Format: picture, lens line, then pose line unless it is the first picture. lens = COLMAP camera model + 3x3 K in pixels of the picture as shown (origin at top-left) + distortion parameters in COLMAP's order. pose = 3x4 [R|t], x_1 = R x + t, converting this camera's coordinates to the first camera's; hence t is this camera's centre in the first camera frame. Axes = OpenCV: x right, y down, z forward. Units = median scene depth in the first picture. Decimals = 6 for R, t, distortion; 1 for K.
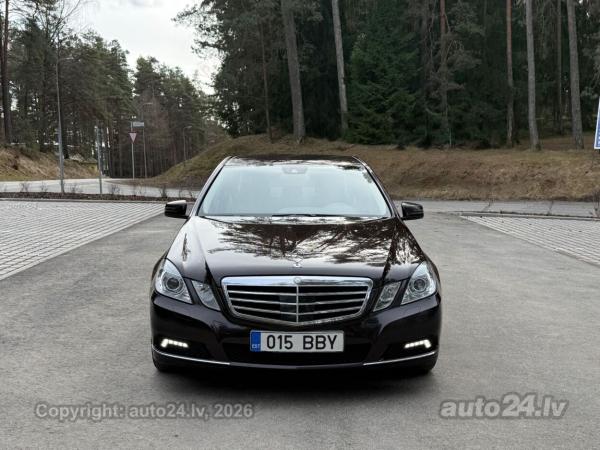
lens RADIAL K [[735.3, 0, 300.0], [0, 735.3, 225.0], [0, 0, 1]] dist [0.033677, -0.019279]
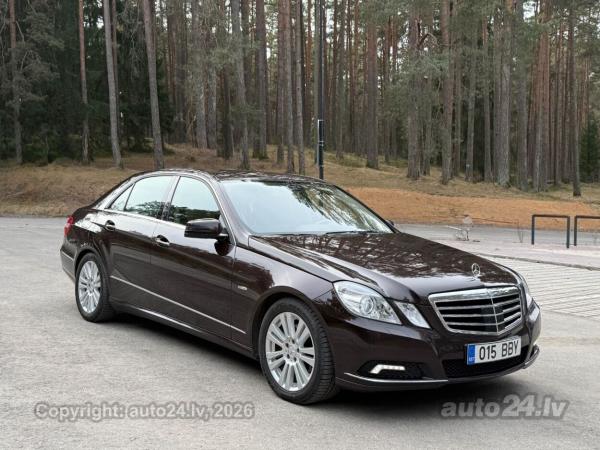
lens RADIAL K [[731.1, 0, 300.0], [0, 731.1, 225.0], [0, 0, 1]] dist [0.025732, 0.007927]
pose [[0.788309, -0.006813, 0.615242, -0.842698], [0.020841, 0.999661, -0.015633, -0.011146], [-0.614927, 0.025145, 0.788183, 0.323338]]
